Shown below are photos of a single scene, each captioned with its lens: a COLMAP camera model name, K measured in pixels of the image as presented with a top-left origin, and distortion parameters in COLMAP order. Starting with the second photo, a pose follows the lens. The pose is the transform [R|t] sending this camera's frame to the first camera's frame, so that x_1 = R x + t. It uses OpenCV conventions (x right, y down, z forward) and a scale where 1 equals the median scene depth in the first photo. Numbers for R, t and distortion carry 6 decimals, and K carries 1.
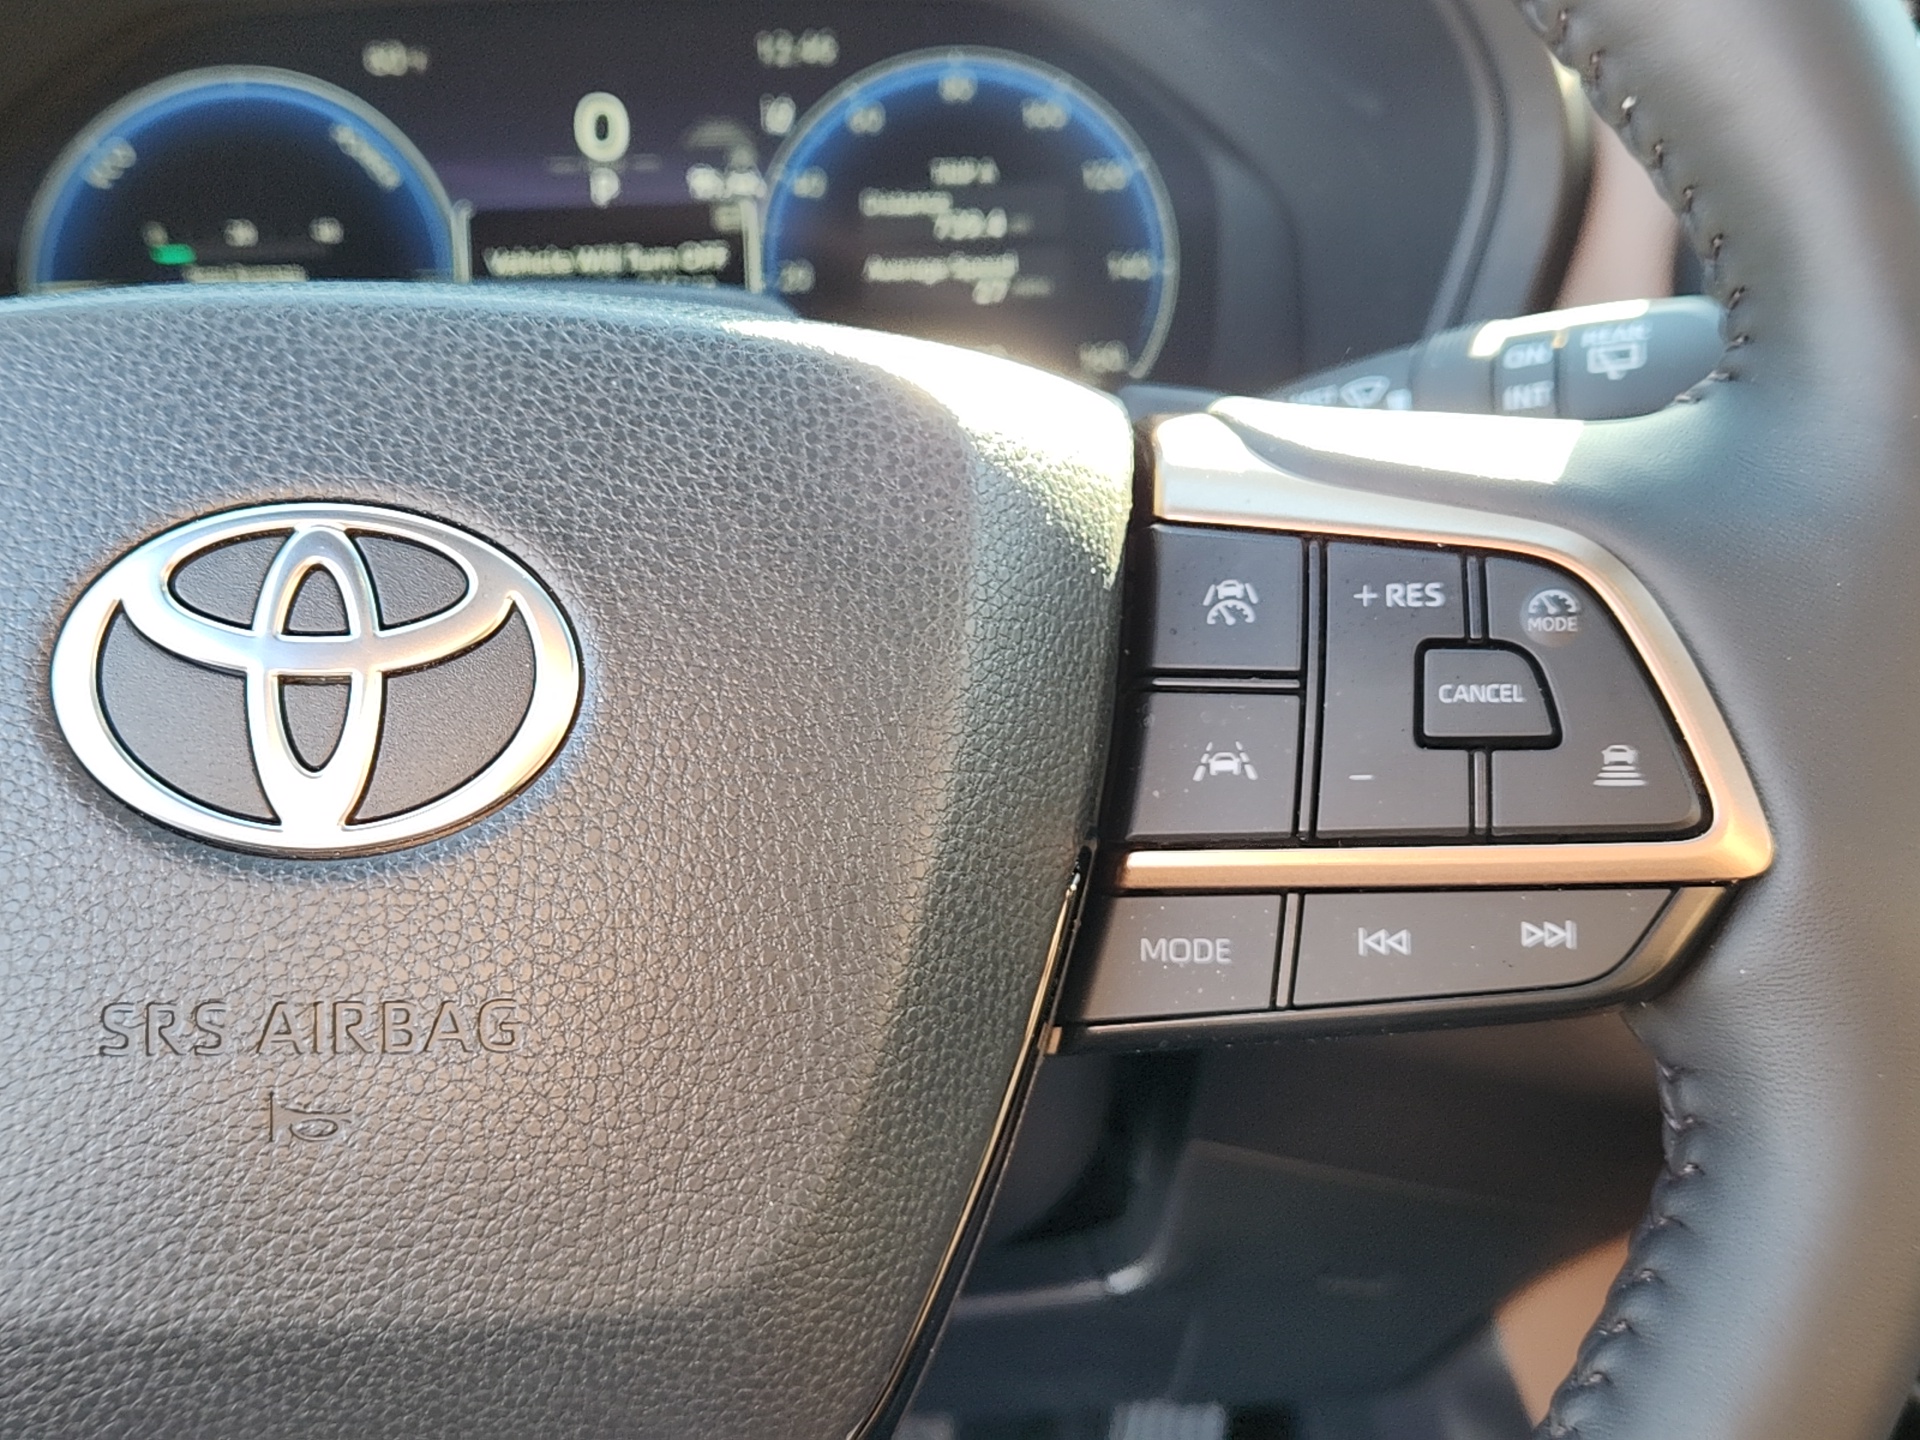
lens RADIAL K [[1793.5, 0, 998.4], [0, 1793.5, 720.4], [0, 0, 1]] dist [0.067493, -0.100837]
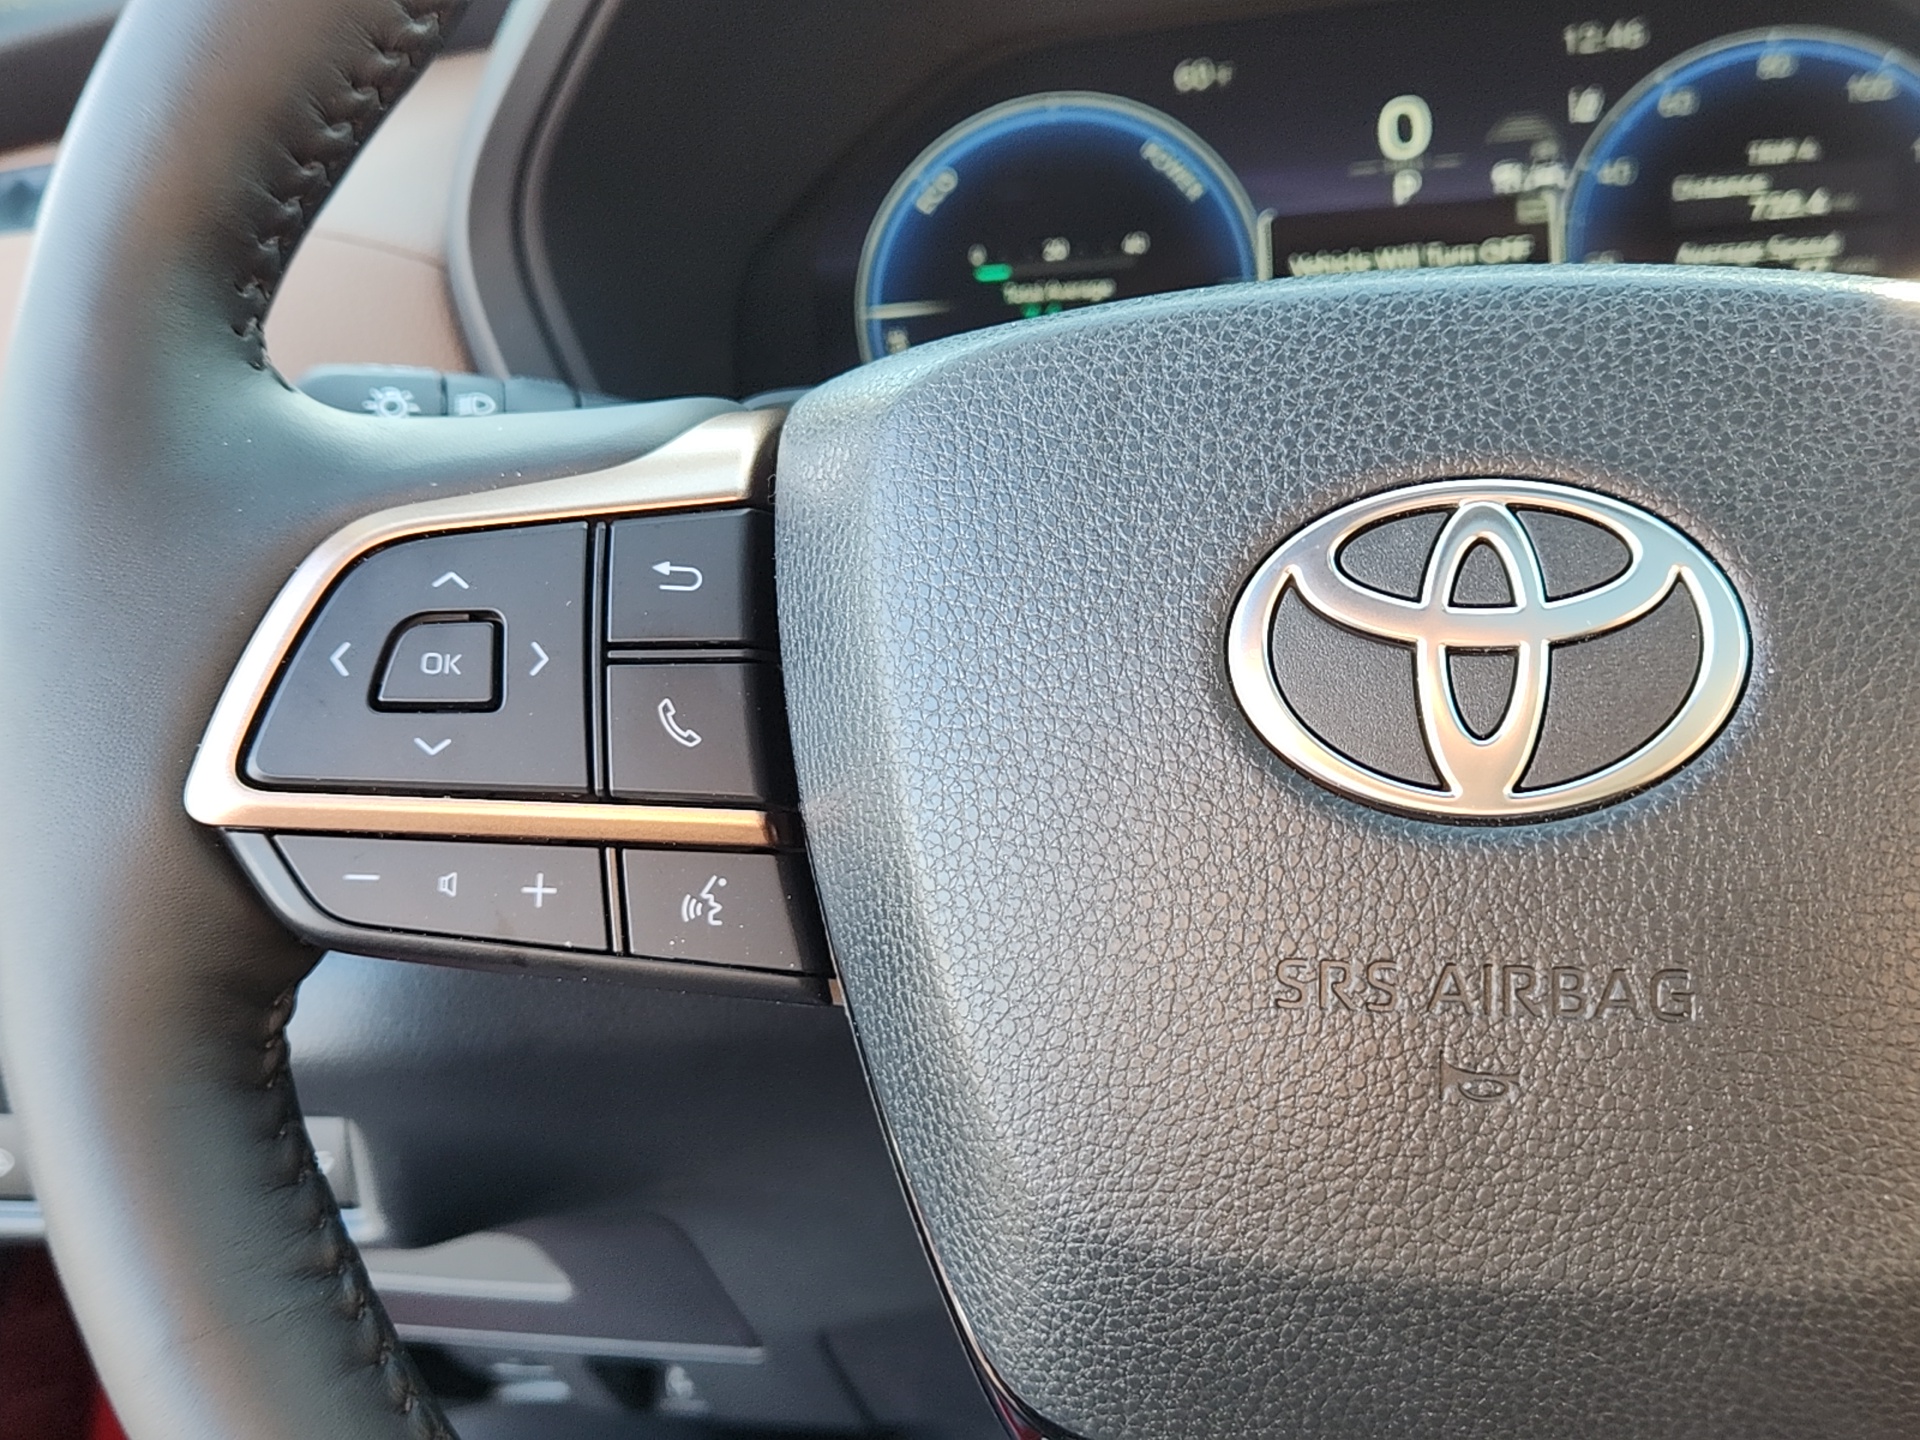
lens RADIAL K [[1793.5, 0, 998.4], [0, 1793.5, 720.4], [0, 0, 1]] dist [0.067493, -0.100837]
pose [[0.982076, 0.007562, -0.188332, -0.448375], [-0.010144, 0.999867, -0.012754, 0.032604], [0.188211, 0.014436, 0.982023, -0.054921]]
